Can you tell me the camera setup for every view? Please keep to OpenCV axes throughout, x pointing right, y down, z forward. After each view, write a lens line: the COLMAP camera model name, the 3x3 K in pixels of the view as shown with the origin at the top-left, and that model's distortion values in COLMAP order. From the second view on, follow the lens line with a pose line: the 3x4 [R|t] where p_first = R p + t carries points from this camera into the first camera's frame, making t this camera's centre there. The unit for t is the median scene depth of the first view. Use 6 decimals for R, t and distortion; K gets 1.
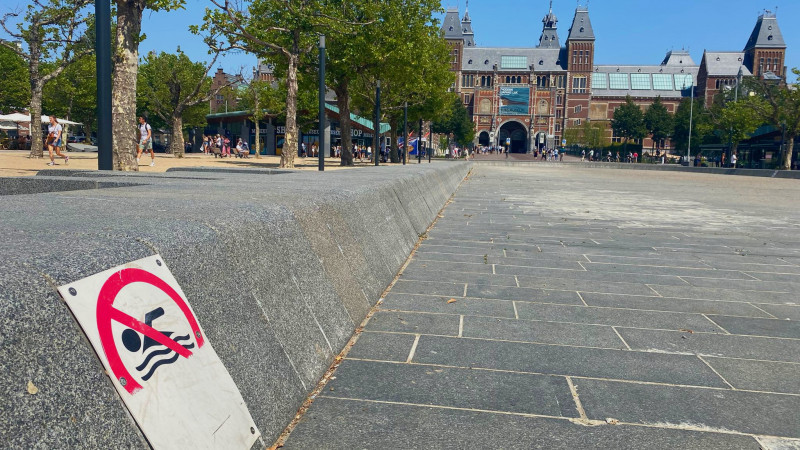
lens RADIAL K [[590.5, 0, 399.6], [0, 590.5, 221.5], [0, 0, 1]] dist [0.008960, 0.003435]
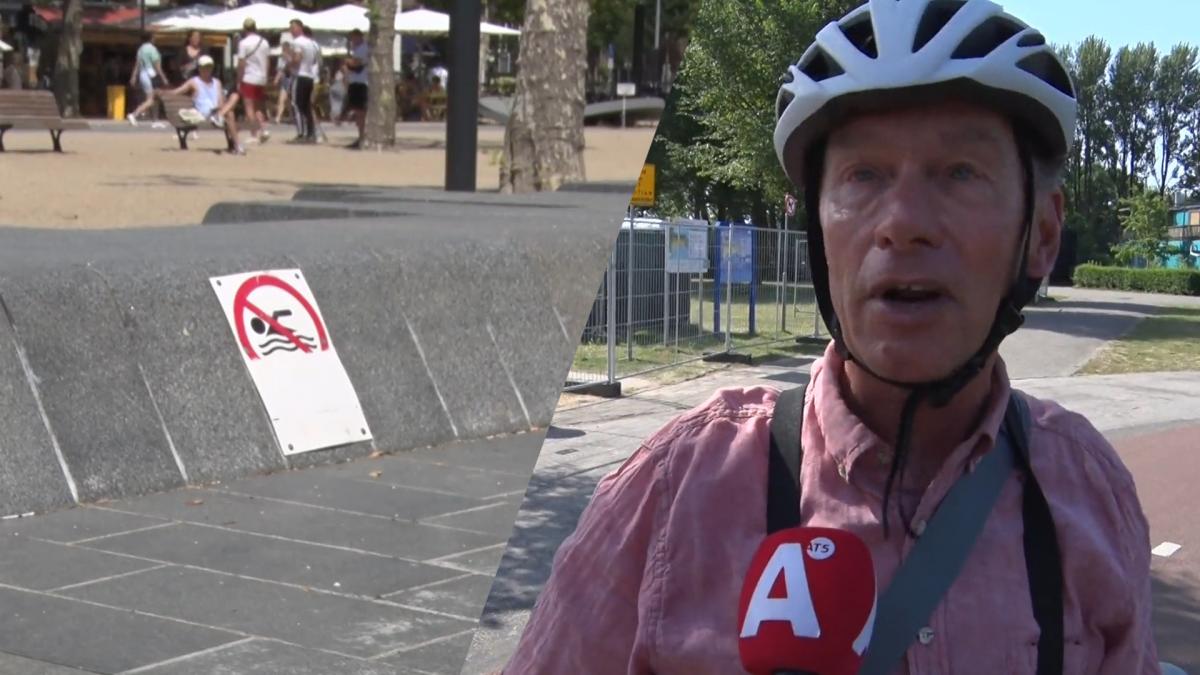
lens RADIAL K [[2248.5, 0, 599.9], [0, 2248.5, 338.0], [0, 0, 1]] dist [0.014592, 0.000000]
pose [[0.897326, 0.035359, -0.439949, 2.214014], [-0.043798, 0.998999, -0.009041, 0.222811], [0.439189, 0.027382, 0.897977, -2.868308]]
